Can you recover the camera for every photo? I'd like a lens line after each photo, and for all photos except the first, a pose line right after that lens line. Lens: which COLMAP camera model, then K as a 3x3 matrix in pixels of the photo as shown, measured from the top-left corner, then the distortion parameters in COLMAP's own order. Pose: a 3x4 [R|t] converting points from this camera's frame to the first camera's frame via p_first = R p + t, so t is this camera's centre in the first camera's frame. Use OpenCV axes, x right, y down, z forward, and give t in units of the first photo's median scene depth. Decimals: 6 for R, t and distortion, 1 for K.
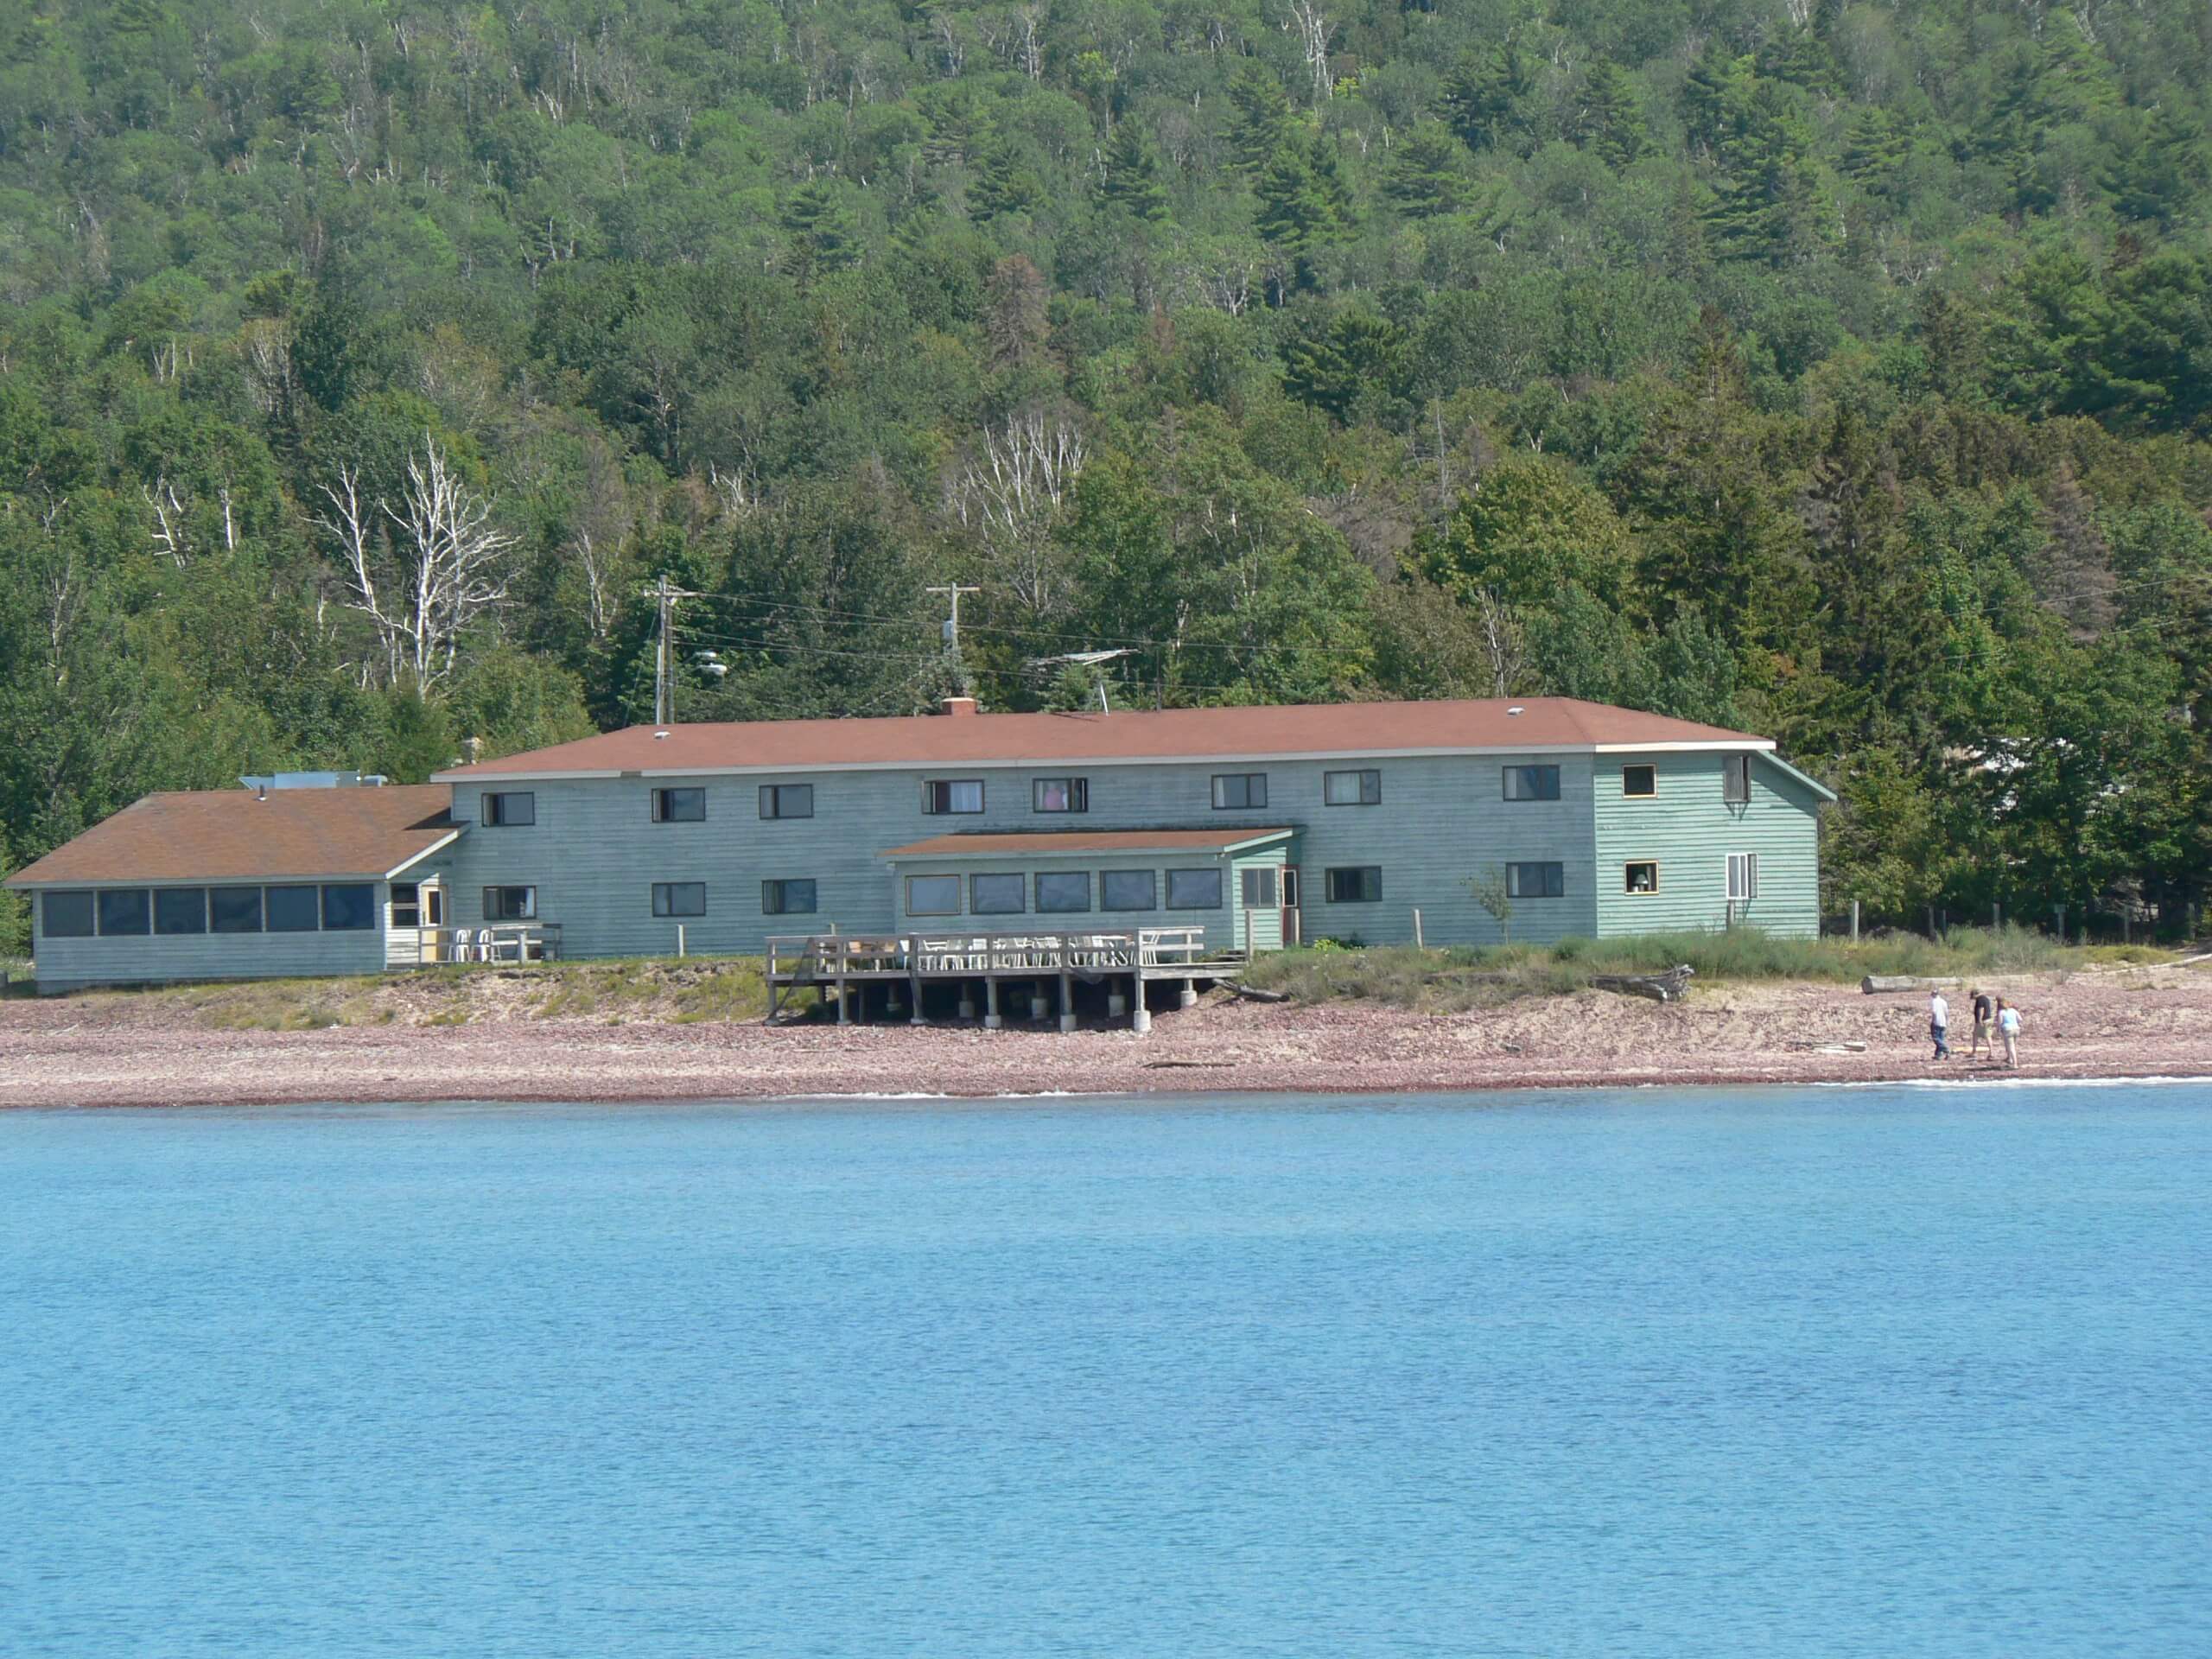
lens RADIAL K [[16507.9, 0, 1106.4], [0, 16507.9, 829.6], [0, 0, 1]] dist [0.156886, 0.000000]
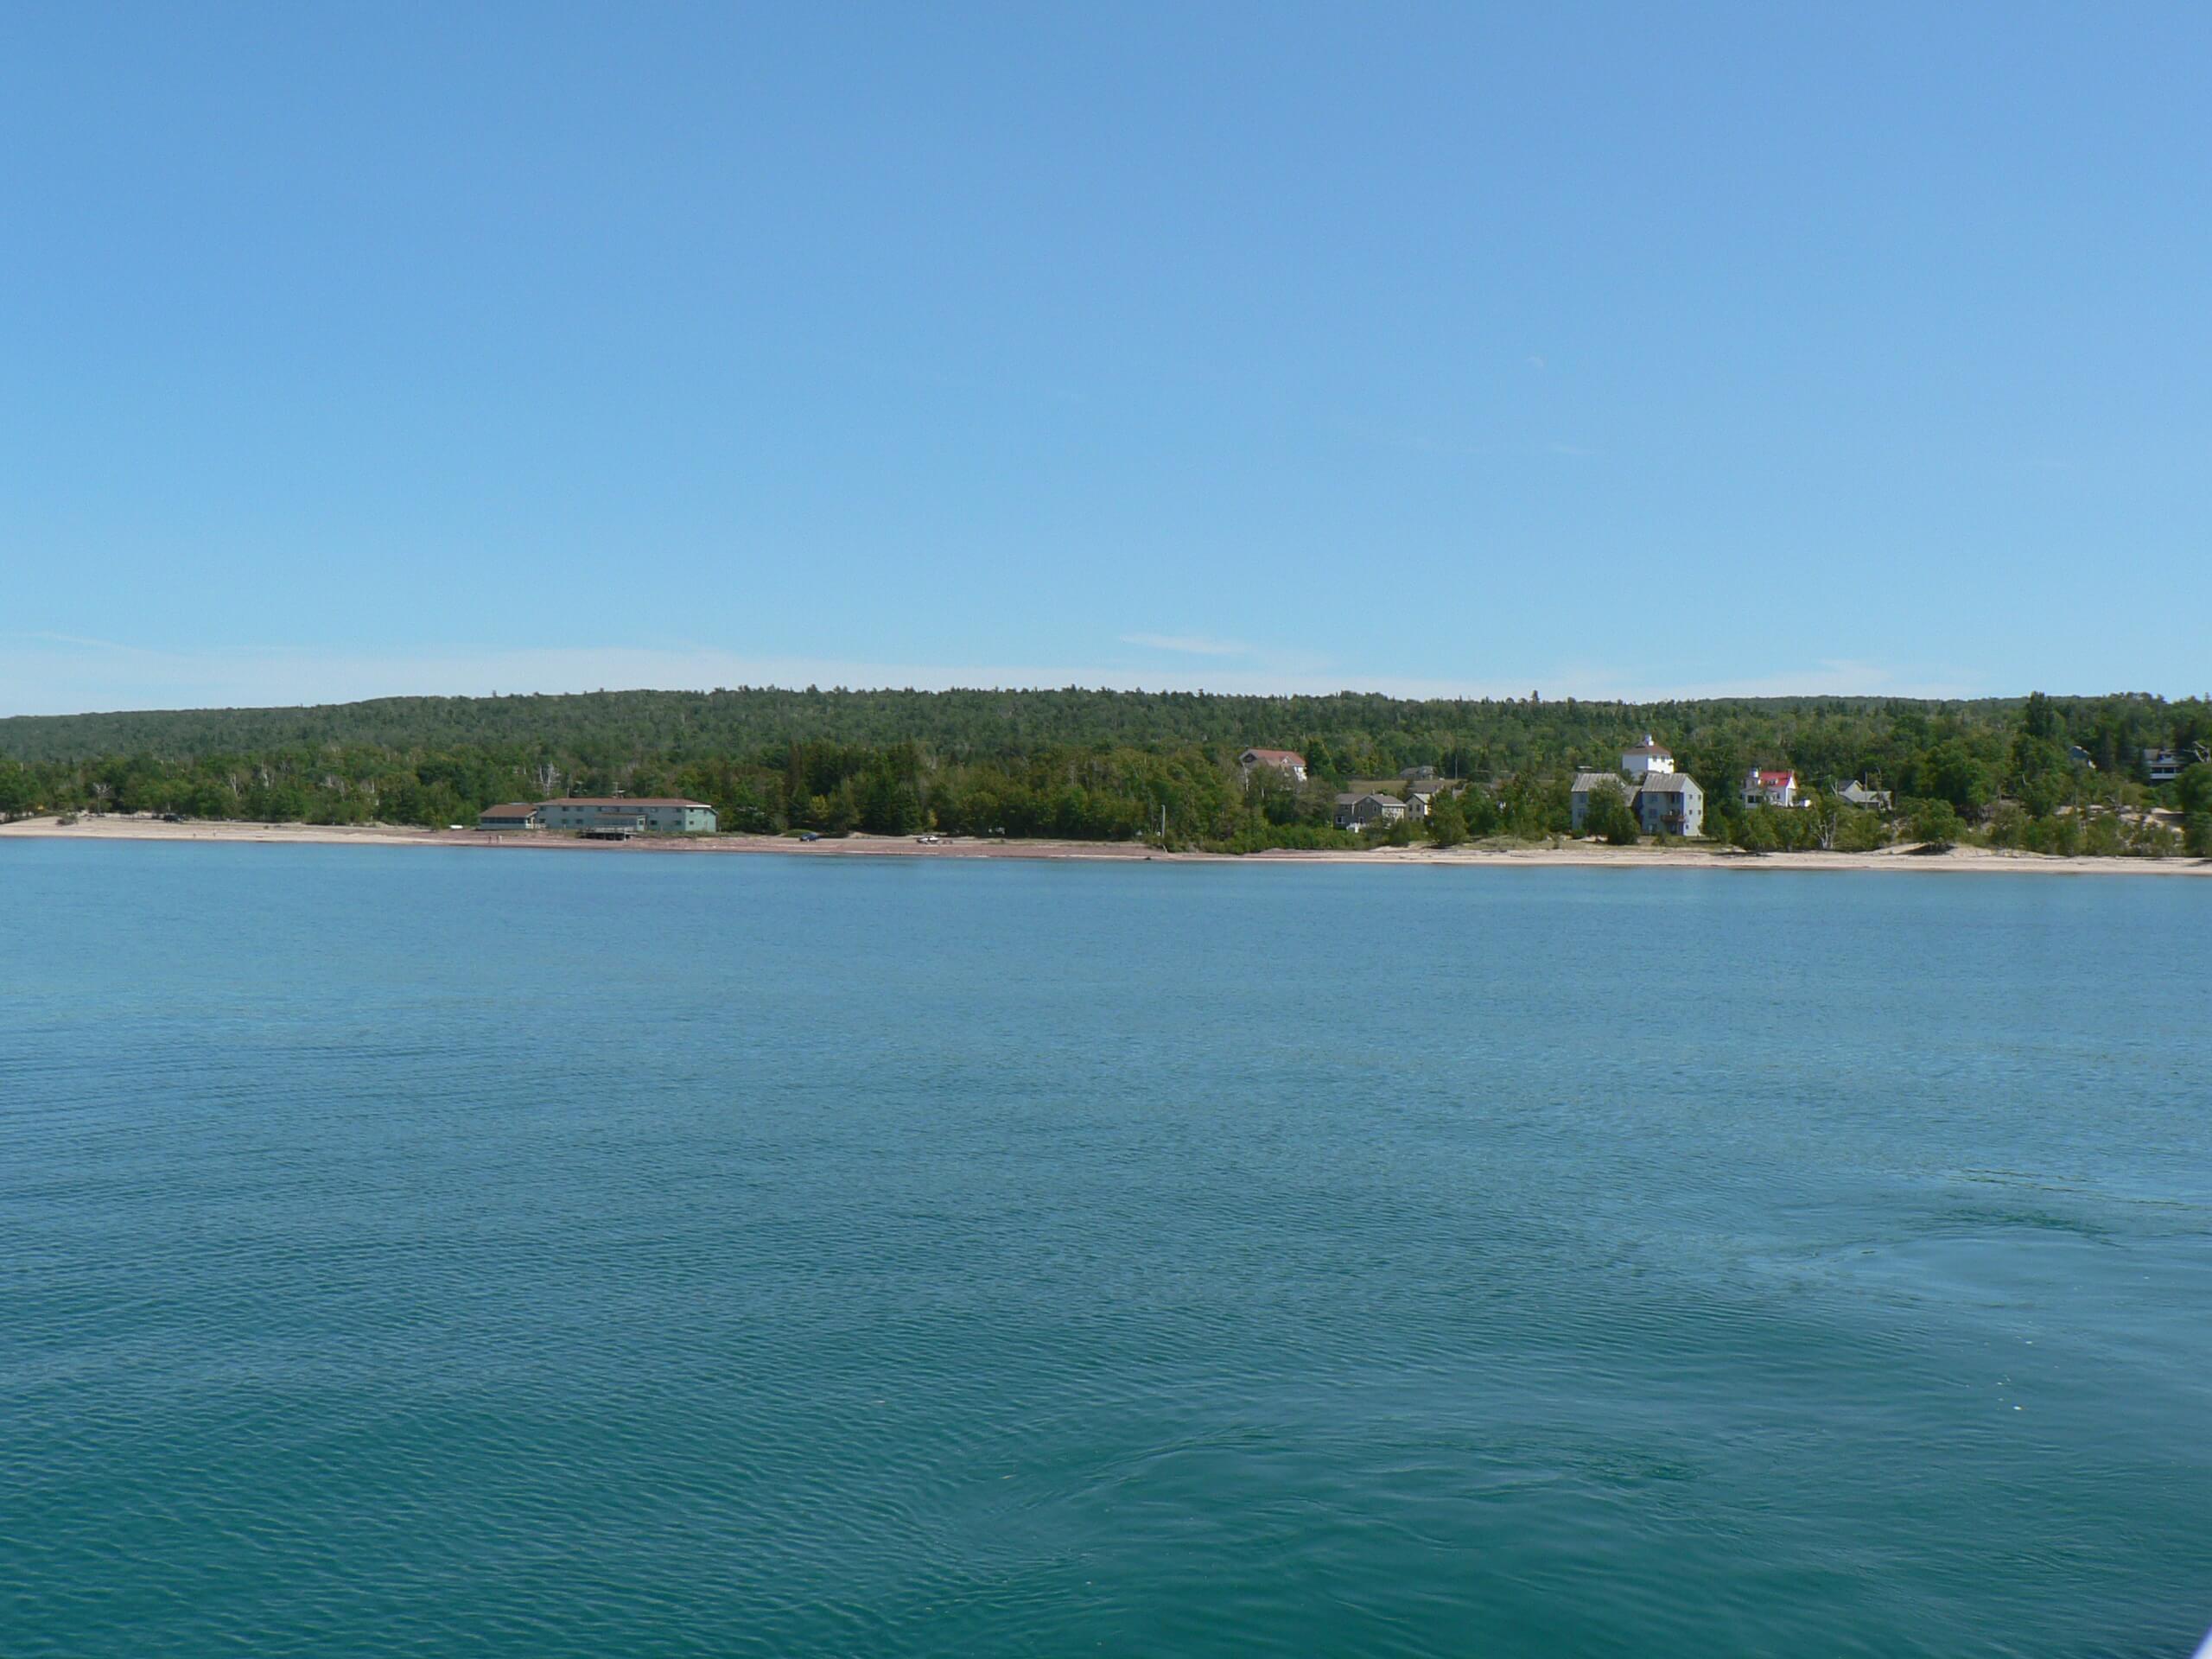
lens RADIAL K [[16507.9, 0, 1106.0], [0, 16507.9, 830.3], [0, 0, 1]] dist [0.156886, 0.000000]
pose [[0.969618, 0.036038, 0.241955, -1.615249], [-0.036557, 0.999329, -0.002343, 0.016975], [-0.241877, -0.006573, 0.970285, -6.392616]]
